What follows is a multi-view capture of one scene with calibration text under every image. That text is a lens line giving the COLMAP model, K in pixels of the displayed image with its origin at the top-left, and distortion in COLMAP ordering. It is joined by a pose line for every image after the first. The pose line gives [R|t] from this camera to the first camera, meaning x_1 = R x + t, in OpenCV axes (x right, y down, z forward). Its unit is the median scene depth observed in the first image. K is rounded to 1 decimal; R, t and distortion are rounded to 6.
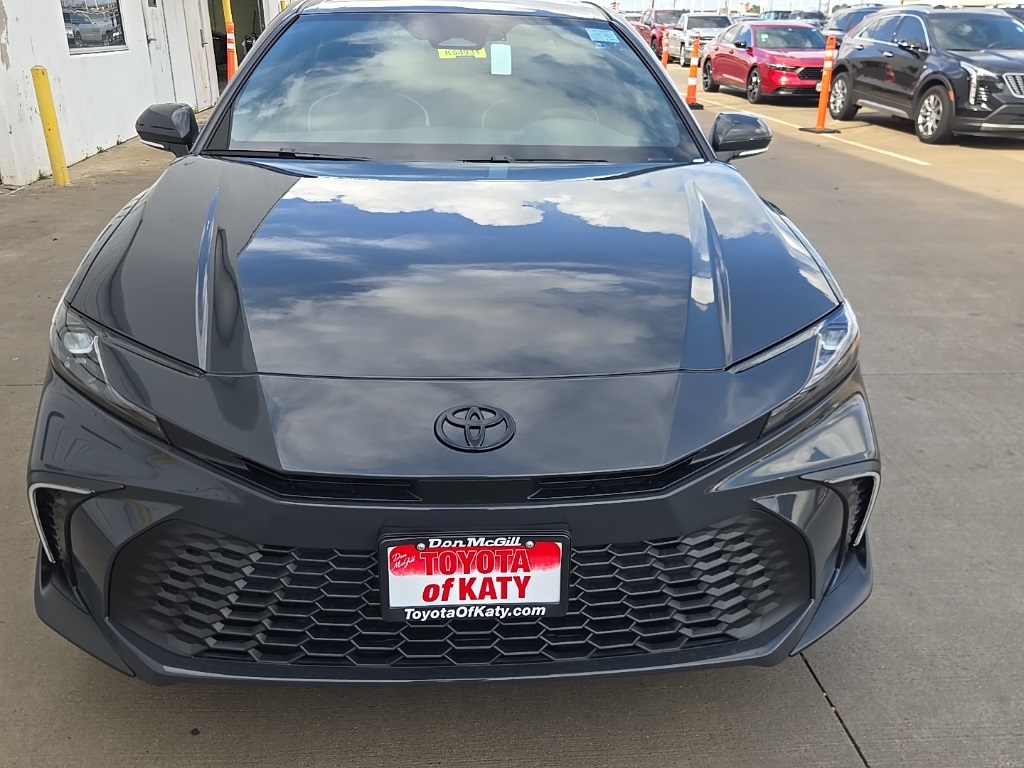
lens RADIAL K [[864.3, 0, 512.0], [0, 864.3, 384.0], [0, 0, 1]] dist [0.001888, 0.004524]
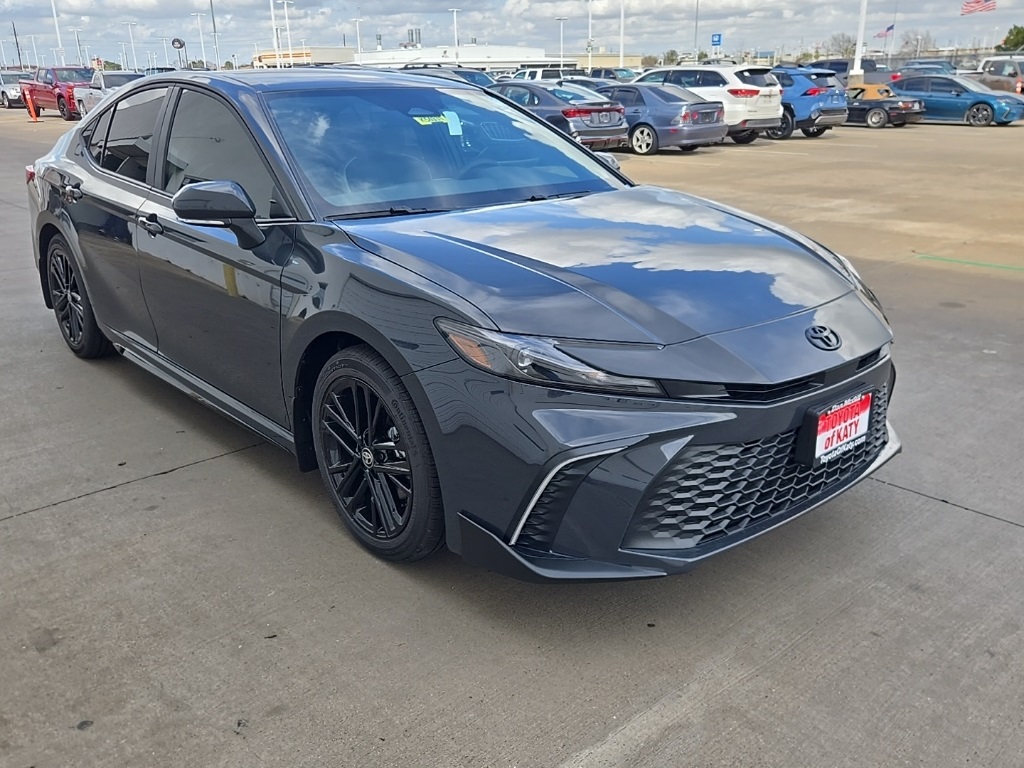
lens RADIAL K [[864.3, 0, 512.0], [0, 864.3, 384.0], [0, 0, 1]] dist [0.001888, 0.004524]
pose [[0.806839, -0.218866, 0.548733, -1.422886], [0.248537, 0.968399, 0.020812, -0.045451], [-0.535947, 0.119588, 0.835739, -0.048377]]
